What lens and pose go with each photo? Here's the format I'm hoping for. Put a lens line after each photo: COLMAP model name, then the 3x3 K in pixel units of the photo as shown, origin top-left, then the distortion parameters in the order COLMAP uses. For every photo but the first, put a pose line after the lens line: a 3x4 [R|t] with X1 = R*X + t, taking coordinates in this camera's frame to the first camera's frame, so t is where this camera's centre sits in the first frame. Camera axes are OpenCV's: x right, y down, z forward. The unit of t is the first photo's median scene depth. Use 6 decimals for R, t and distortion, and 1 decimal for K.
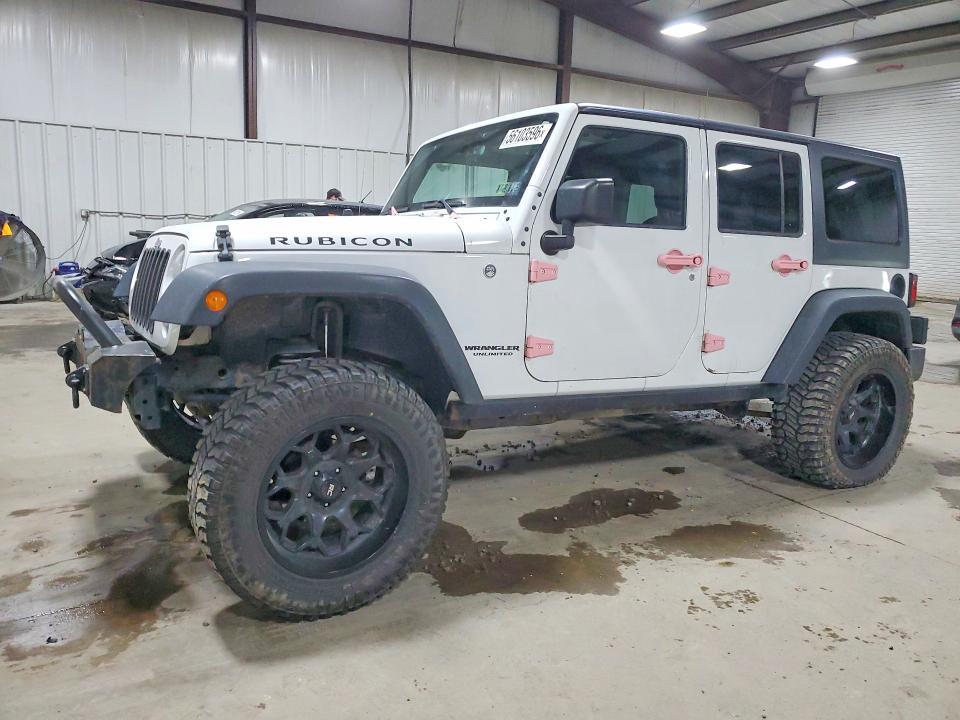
lens RADIAL K [[734.3, 0, 479.9], [0, 734.3, 339.1], [0, 0, 1]] dist [0.003751, 0.002313]
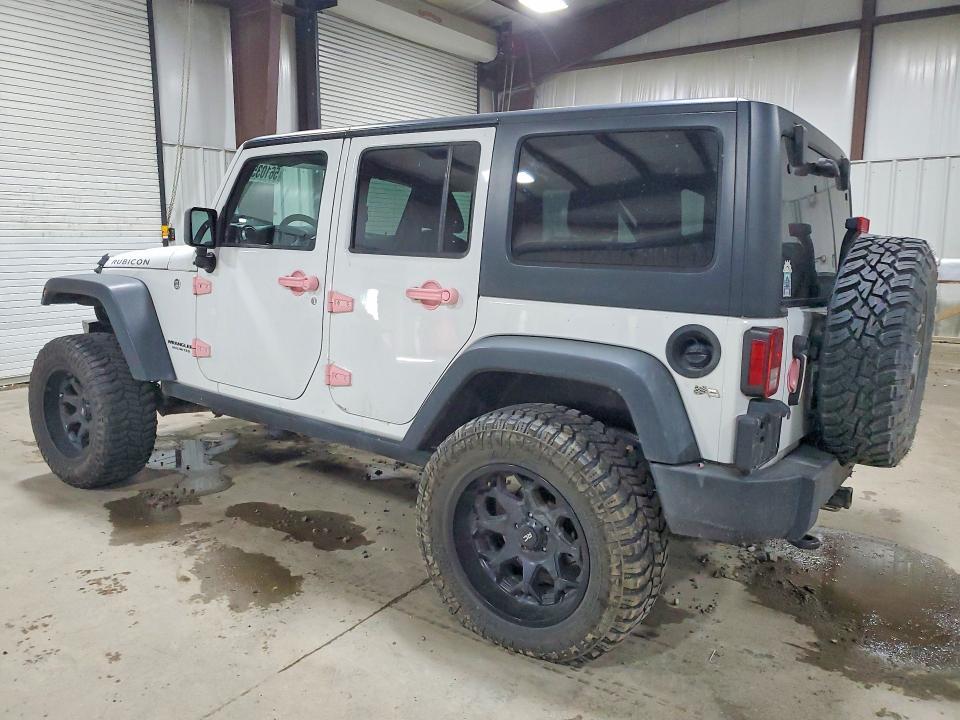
lens RADIAL K [[741.6, 0, 480.0], [0, 741.6, 360.0], [0, 0, 1]] dist [0.003768, 0.004290]
pose [[0.426822, 0.113832, -0.897143, 1.298785], [-0.135526, 0.988894, 0.060996, -0.102012], [0.894123, 0.095552, 0.437509, 0.829148]]
